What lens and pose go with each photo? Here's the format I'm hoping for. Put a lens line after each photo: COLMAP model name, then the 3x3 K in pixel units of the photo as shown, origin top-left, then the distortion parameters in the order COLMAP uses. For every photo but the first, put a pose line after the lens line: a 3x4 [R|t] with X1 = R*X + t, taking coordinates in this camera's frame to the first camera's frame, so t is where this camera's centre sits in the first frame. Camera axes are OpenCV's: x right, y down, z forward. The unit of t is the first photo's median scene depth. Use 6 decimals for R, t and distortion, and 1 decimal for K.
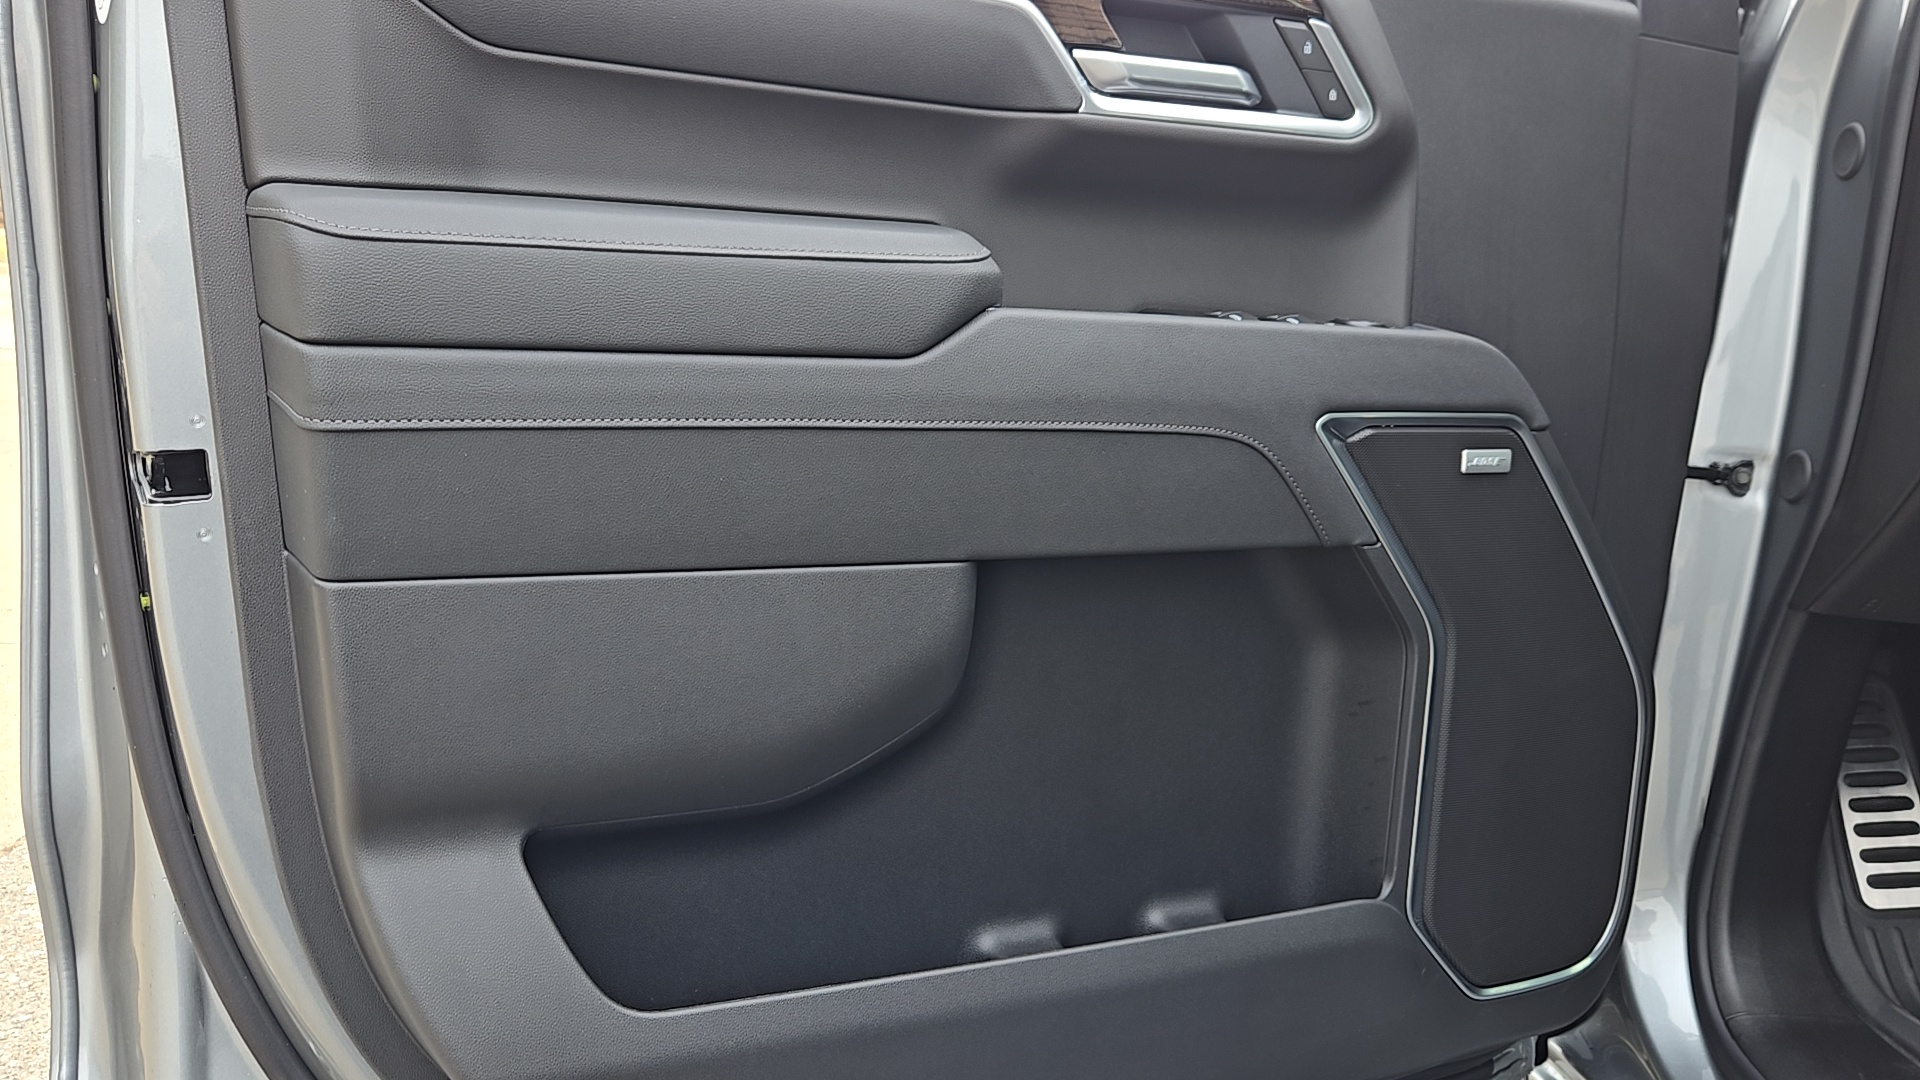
lens RADIAL K [[1606.3, 0, 959.0], [0, 1606.3, 521.5], [0, 0, 1]] dist [0.011092, 0.001678]
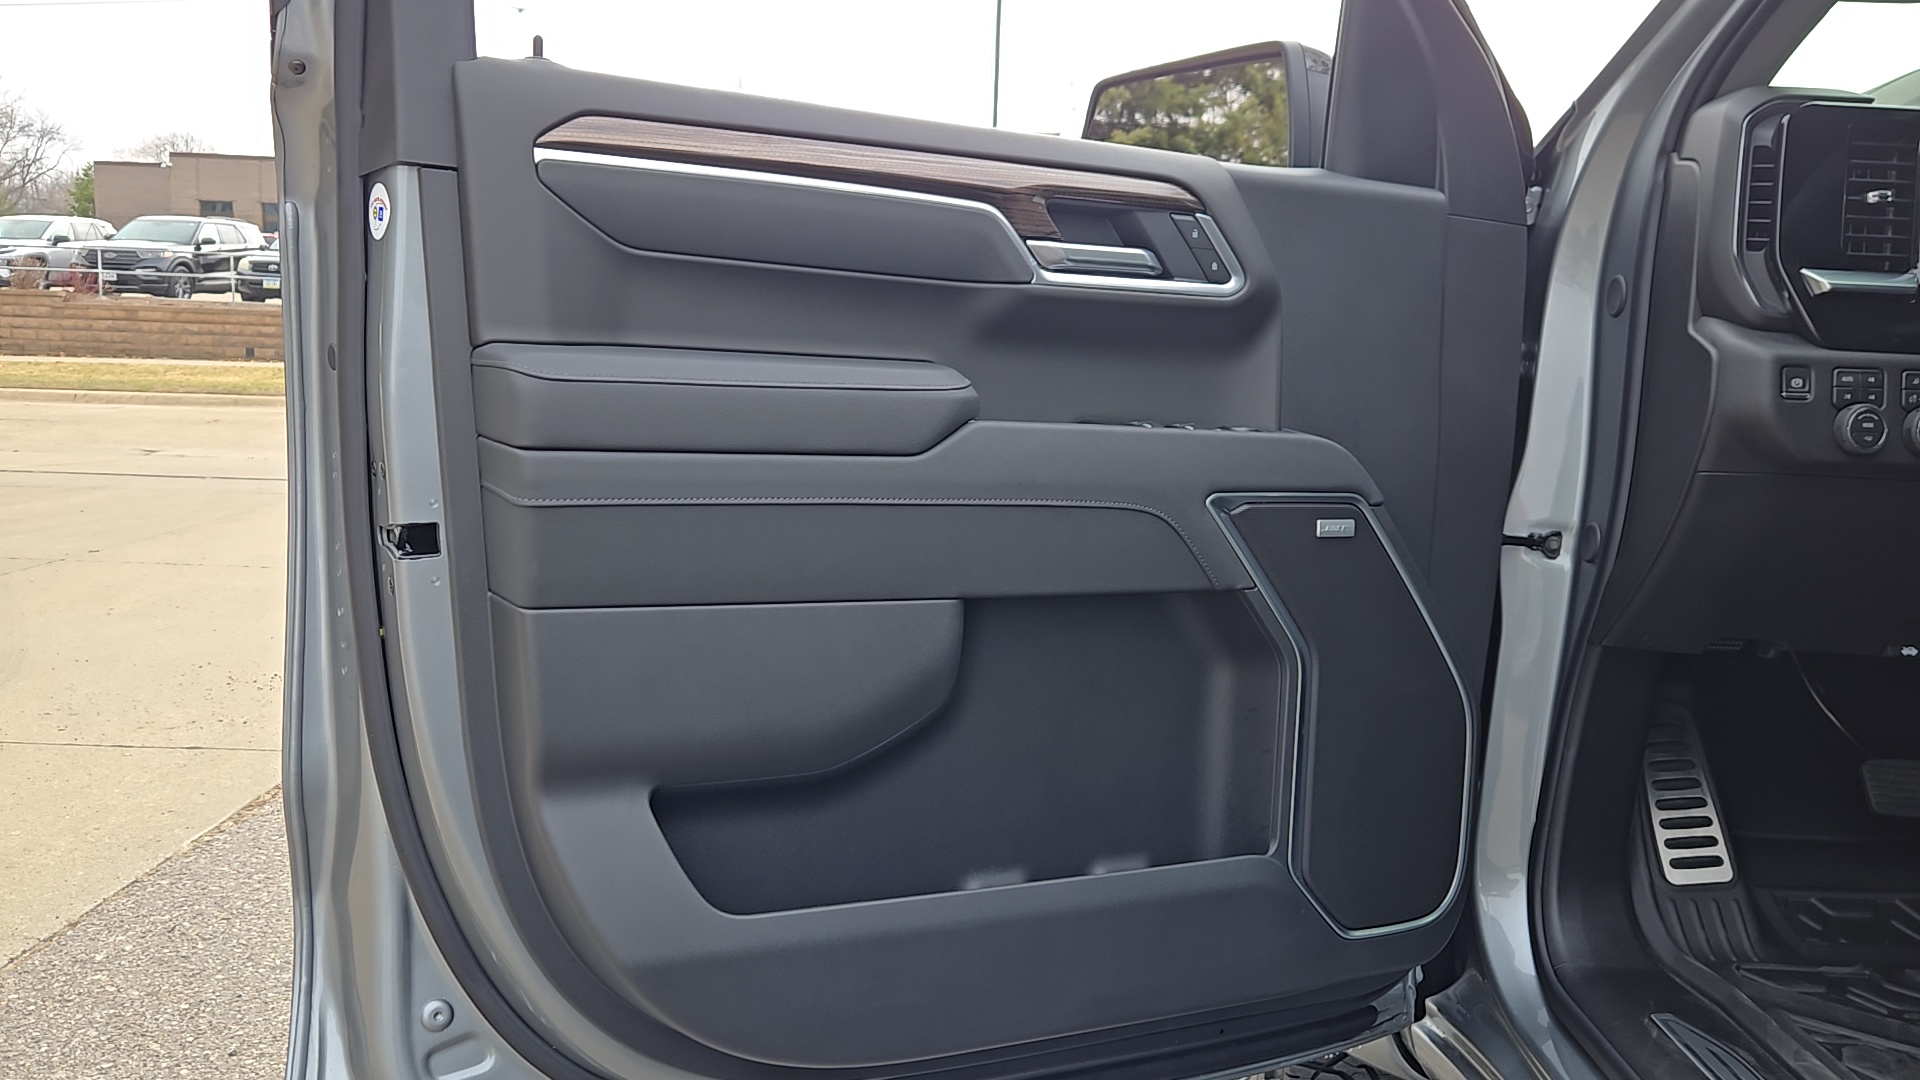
lens RADIAL K [[1558.5, 0, 958.5], [0, 1558.5, 516.1], [0, 0, 1]] dist [0.011365, 0.055158]
pose [[0.999839, -0.012115, 0.013268, -0.010201], [0.013029, 0.997384, -0.071107, 0.045192], [-0.012371, 0.071268, 0.997380, -0.339287]]
